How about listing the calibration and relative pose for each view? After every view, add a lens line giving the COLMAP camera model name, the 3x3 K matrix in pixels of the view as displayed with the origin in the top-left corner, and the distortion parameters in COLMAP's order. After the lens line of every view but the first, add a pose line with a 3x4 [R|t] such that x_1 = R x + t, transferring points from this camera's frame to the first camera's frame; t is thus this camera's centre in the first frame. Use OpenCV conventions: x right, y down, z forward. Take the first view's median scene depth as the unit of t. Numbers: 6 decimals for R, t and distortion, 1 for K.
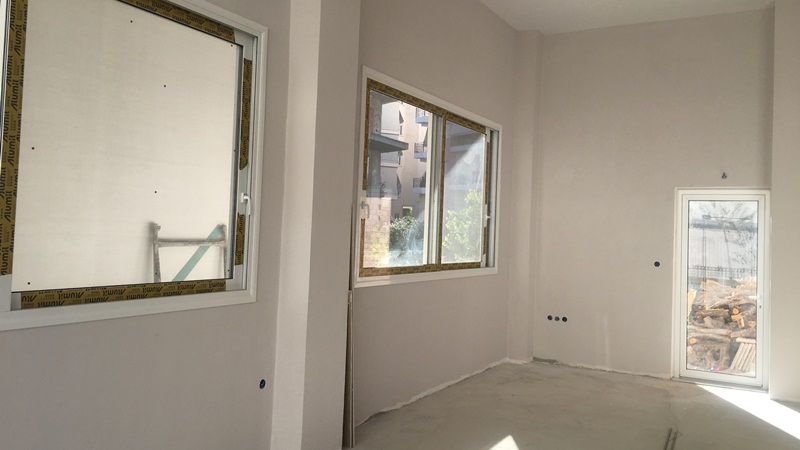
lens RADIAL K [[645.5, 0, 401.0], [0, 645.5, 203.1], [0, 0, 1]] dist [0.003009, -0.012633]
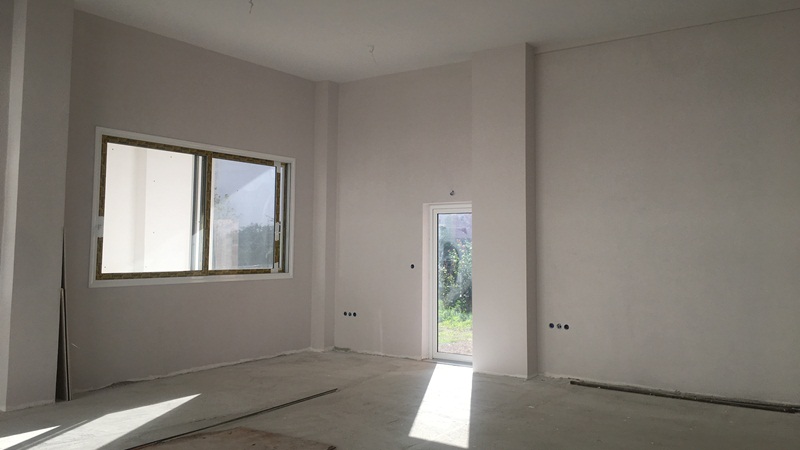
lens RADIAL K [[645.5, 0, 395.5], [0, 645.5, 203.2], [0, 0, 1]] dist [0.003009, -0.012633]
pose [[0.998040, -0.031382, -0.054139, 0.433155], [0.030297, 0.999326, -0.020737, -0.000865], [0.054754, 0.019056, 0.998318, -0.224546]]
